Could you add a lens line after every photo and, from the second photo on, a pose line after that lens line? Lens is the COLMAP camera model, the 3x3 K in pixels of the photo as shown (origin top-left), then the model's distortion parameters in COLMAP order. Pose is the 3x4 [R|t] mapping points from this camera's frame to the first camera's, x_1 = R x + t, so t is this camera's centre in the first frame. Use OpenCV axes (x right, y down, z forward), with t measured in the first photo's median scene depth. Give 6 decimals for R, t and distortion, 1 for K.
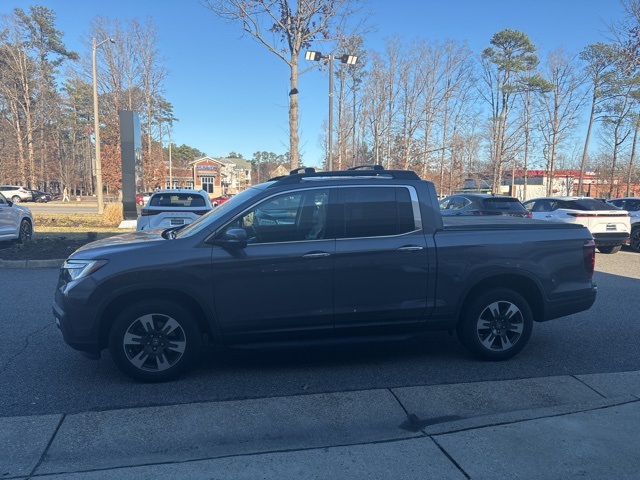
lens RADIAL K [[468.5, 0, 301.4], [0, 468.5, 242.3], [0, 0, 1]] dist [0.048646, -0.048631]
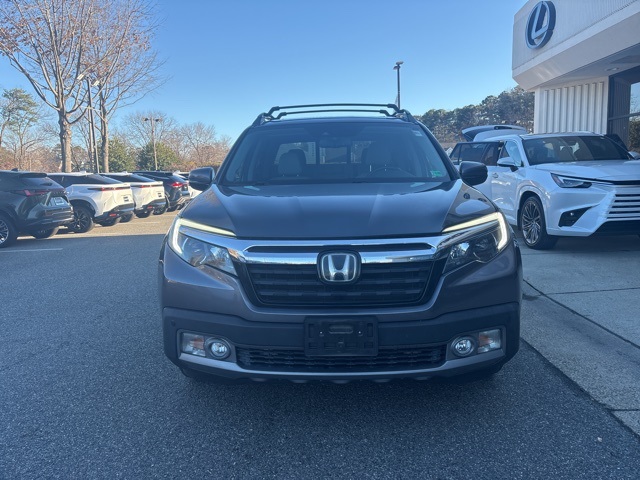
lens RADIAL K [[478.6, 0, 317.3], [0, 478.6, 244.6], [0, 0, 1]] dist [0.053514, -0.057868]
pose [[0.228121, -0.156465, 0.960978, -0.918629], [0.136448, 0.982400, 0.127562, -0.028425], [-0.964024, 0.102024, 0.245455, 0.888444]]
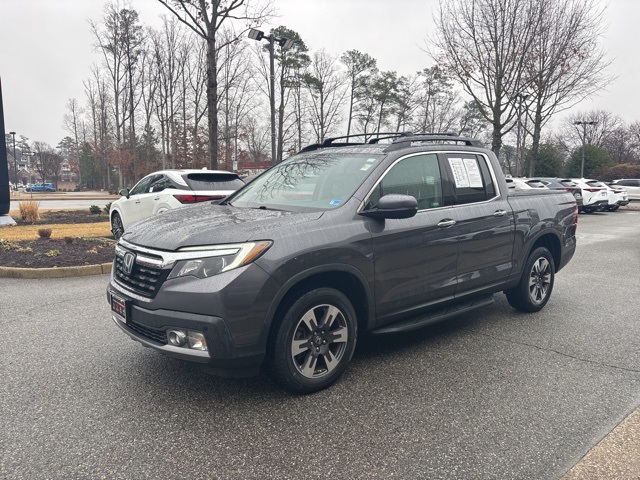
lens RADIAL K [[482.1, 0, 331.9], [0, 482.1, 240.7], [0, 0, 1]] dist [0.000585, 0.001439]
pose [[0.875040, -0.070499, 0.478889, -0.564736], [0.063362, 0.997507, 0.031070, 0.016090], [-0.479886, 0.003156, 0.877325, 0.227271]]
